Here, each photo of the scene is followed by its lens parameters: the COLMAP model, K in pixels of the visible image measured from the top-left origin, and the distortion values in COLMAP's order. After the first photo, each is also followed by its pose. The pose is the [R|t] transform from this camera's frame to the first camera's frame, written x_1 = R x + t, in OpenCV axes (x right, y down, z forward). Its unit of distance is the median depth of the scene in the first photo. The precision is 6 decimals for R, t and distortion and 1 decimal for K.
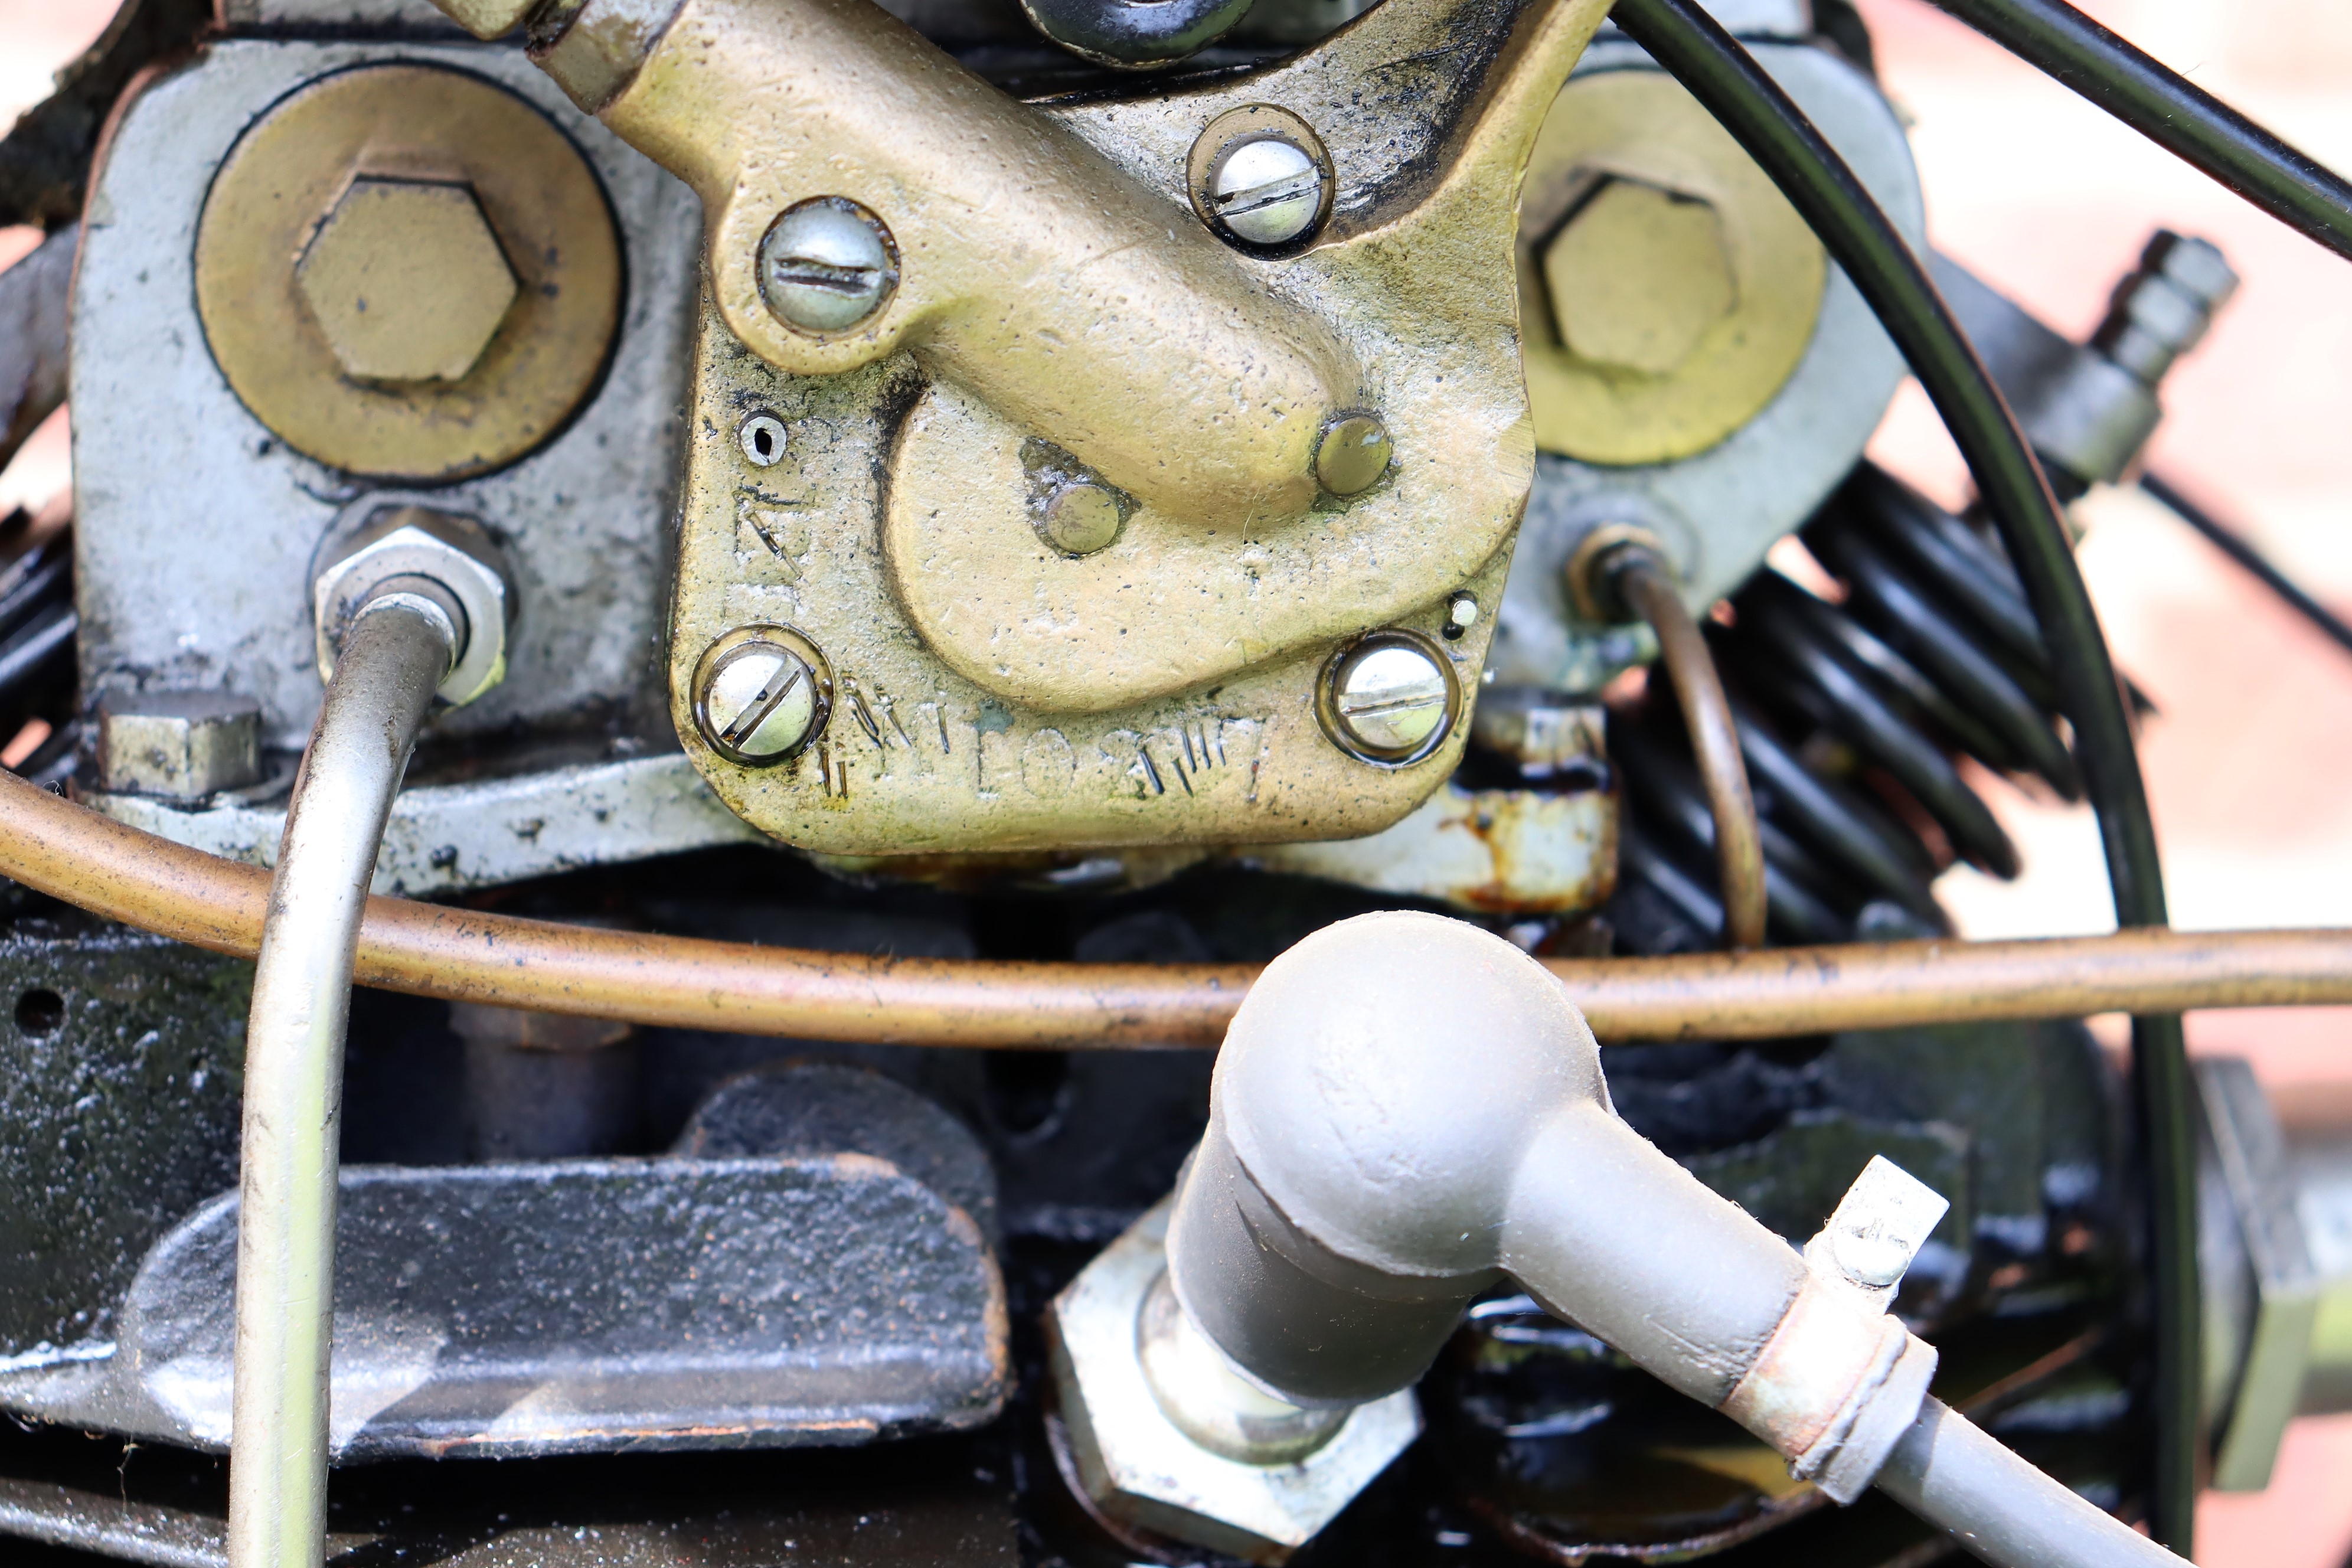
lens RADIAL K [[5469.2, 0, 1176.0], [0, 5469.2, 784.0], [0, 0, 1]] dist [0.197189, 0.090037]
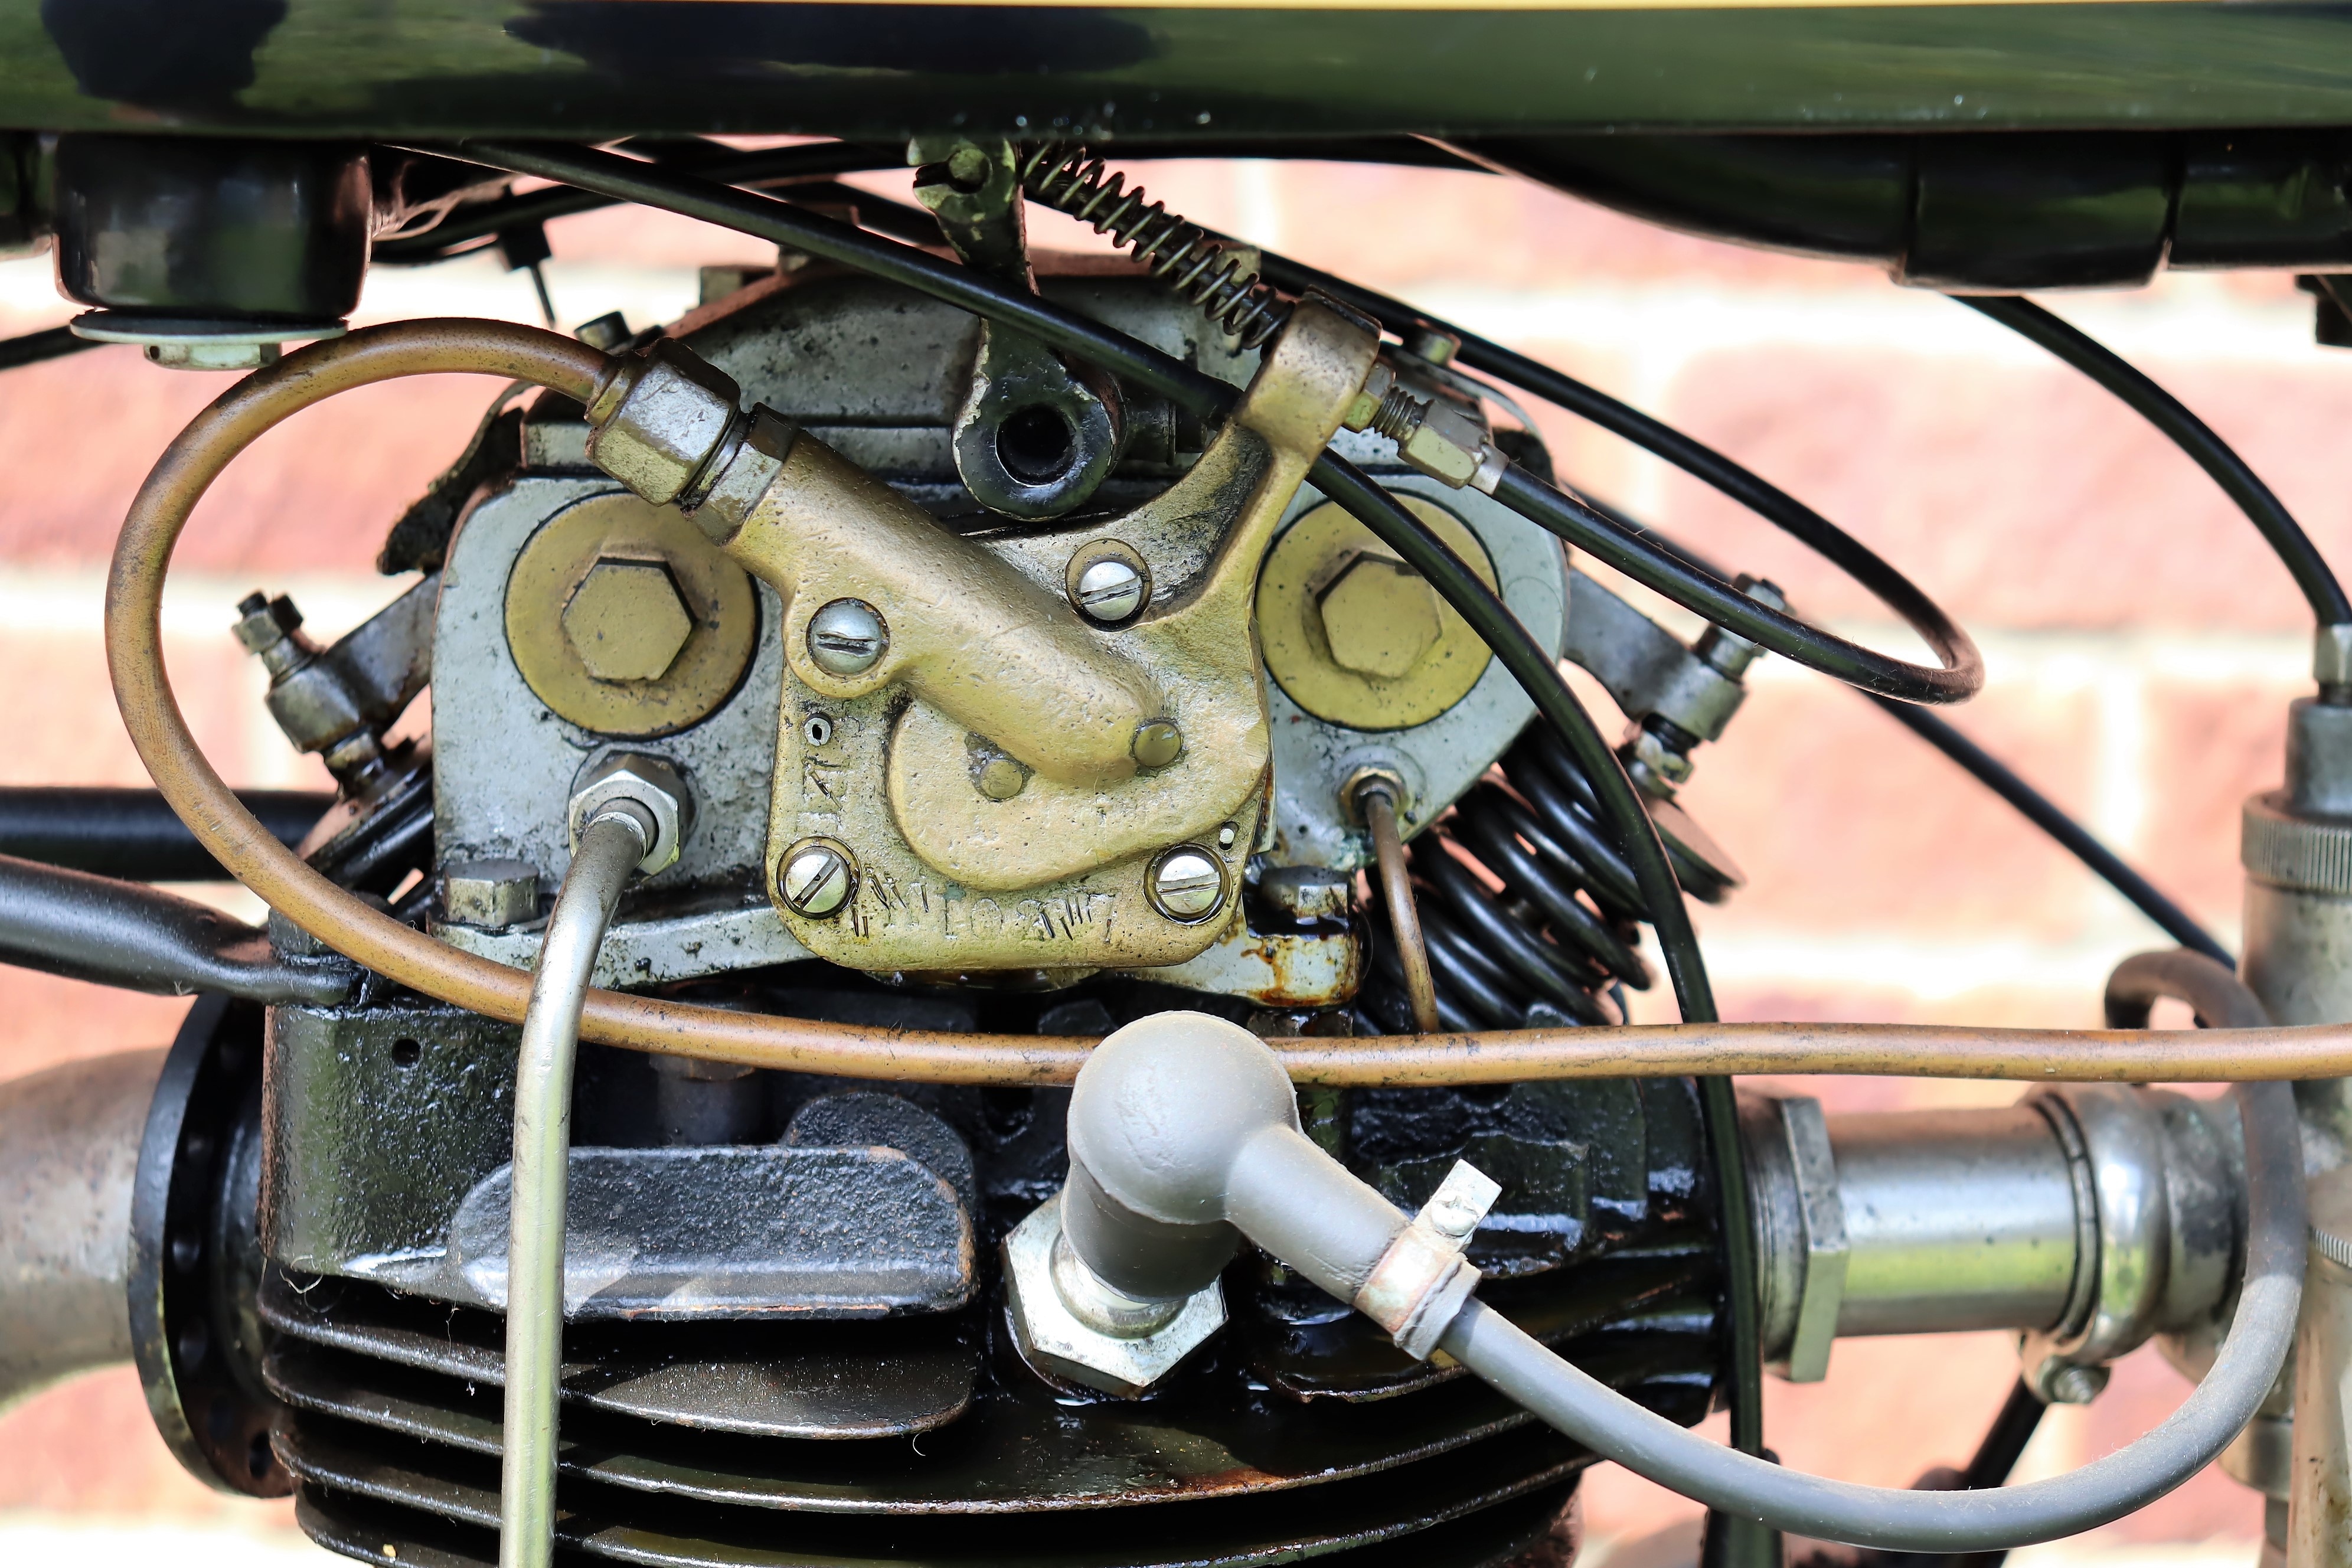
lens RADIAL K [[5469.2, 0, 1176.0], [0, 5469.2, 784.0], [0, 0, 1]] dist [0.197189, 0.090037]
pose [[0.995942, 0.014826, -0.088765, 0.179105], [-0.014511, 0.999886, 0.004191, -0.051812], [0.088817, -0.002886, 0.996044, -0.663499]]
